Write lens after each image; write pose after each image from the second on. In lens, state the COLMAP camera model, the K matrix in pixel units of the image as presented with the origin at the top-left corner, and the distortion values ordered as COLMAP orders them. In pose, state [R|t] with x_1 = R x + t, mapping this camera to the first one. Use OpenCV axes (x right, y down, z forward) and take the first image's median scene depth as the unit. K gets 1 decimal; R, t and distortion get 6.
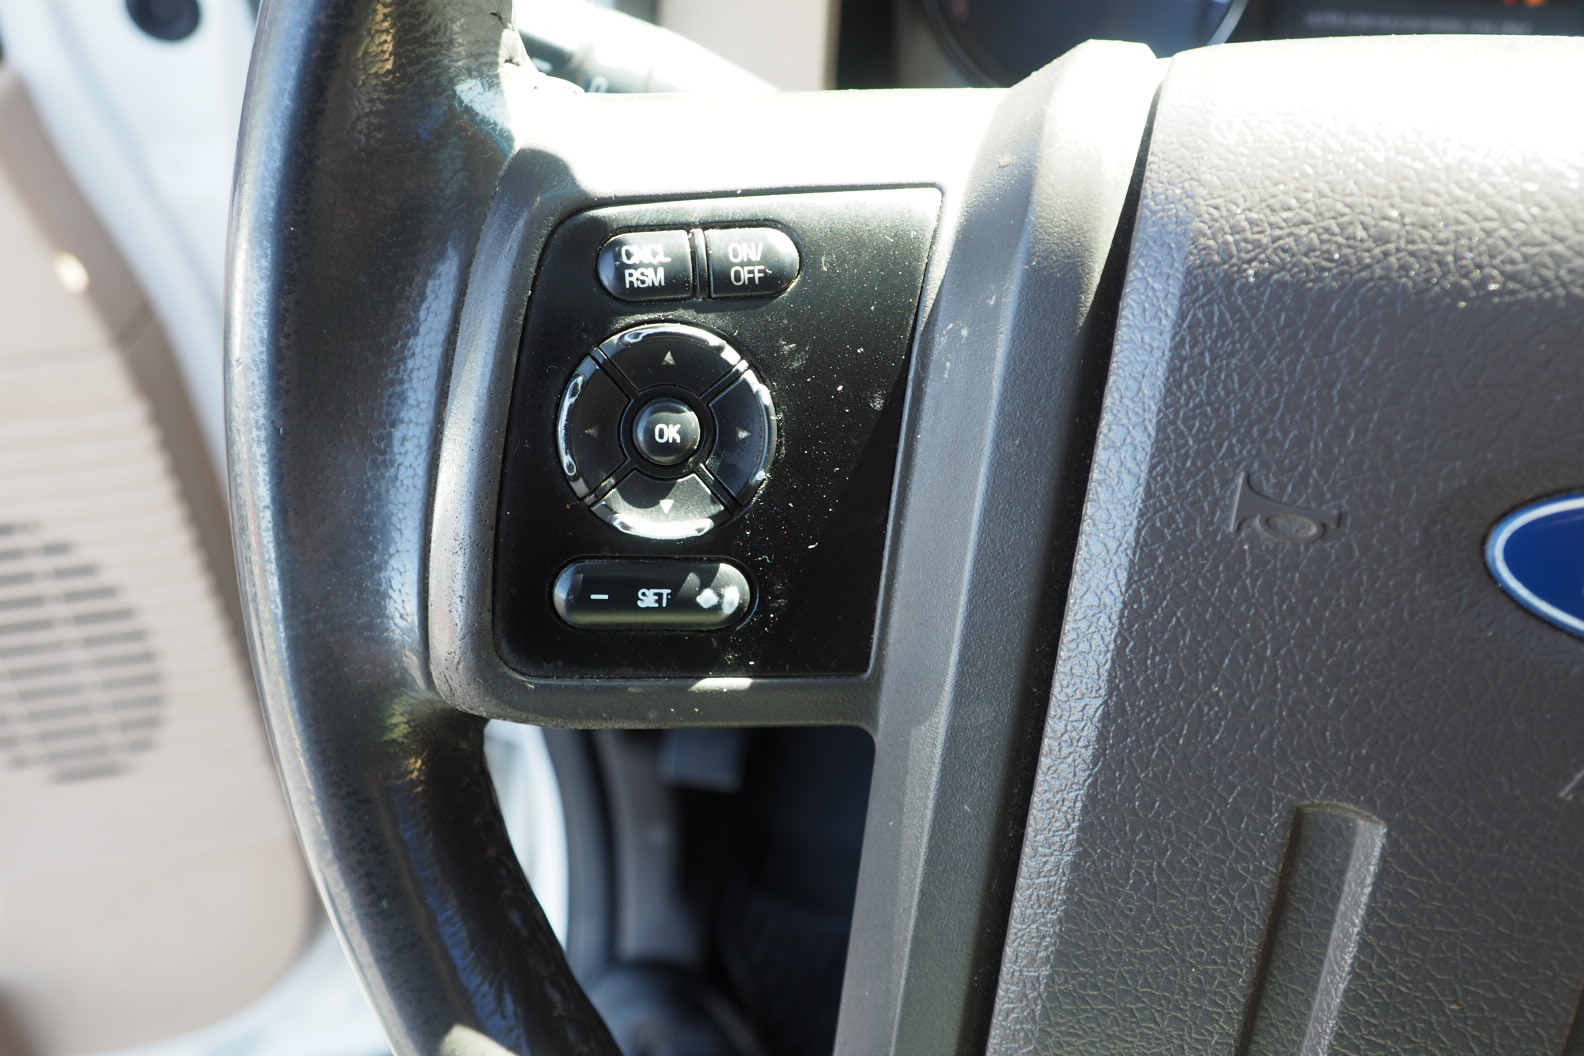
lens RADIAL K [[1351.6, 0, 762.3], [0, 1351.6, 559.5], [0, 0, 1]] dist [-0.029932, 0.001098]
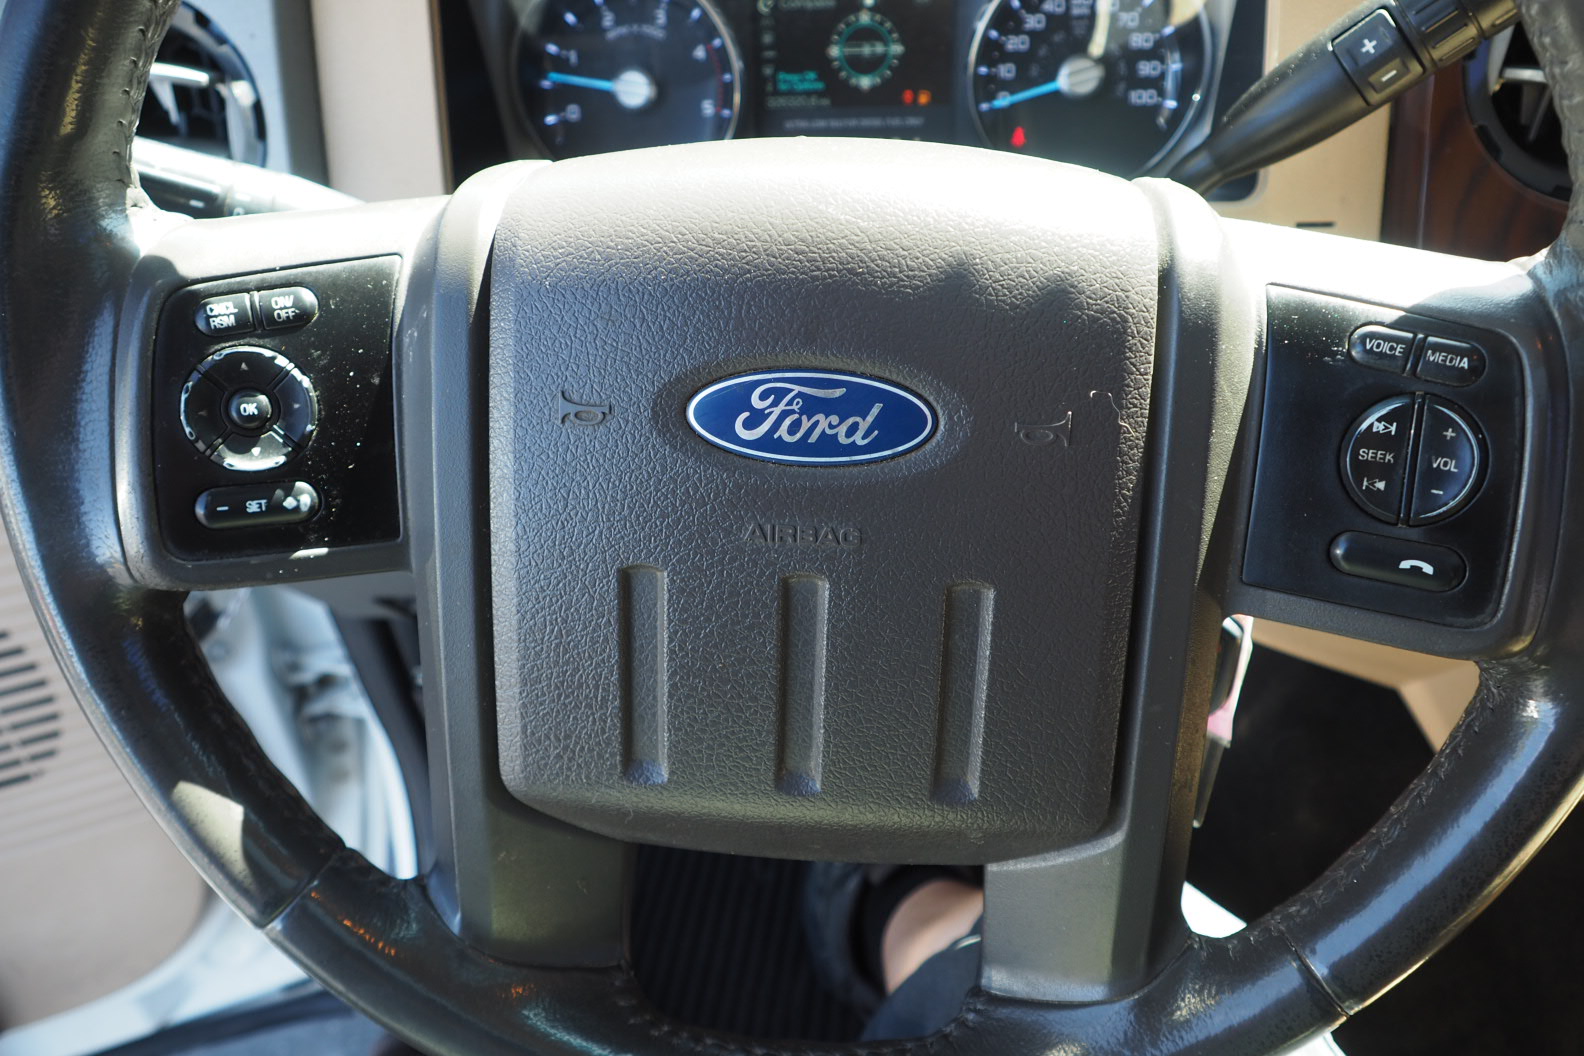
lens RADIAL K [[1119.3, 0, 783.8], [0, 1119.3, 556.0], [0, 0, 1]] dist [-0.037730, -0.002098]
pose [[0.980001, -0.128302, 0.152109, 0.360419], [0.130041, 0.991507, -0.001500, 0.184045], [-0.150625, 0.021250, 0.988363, -0.506997]]
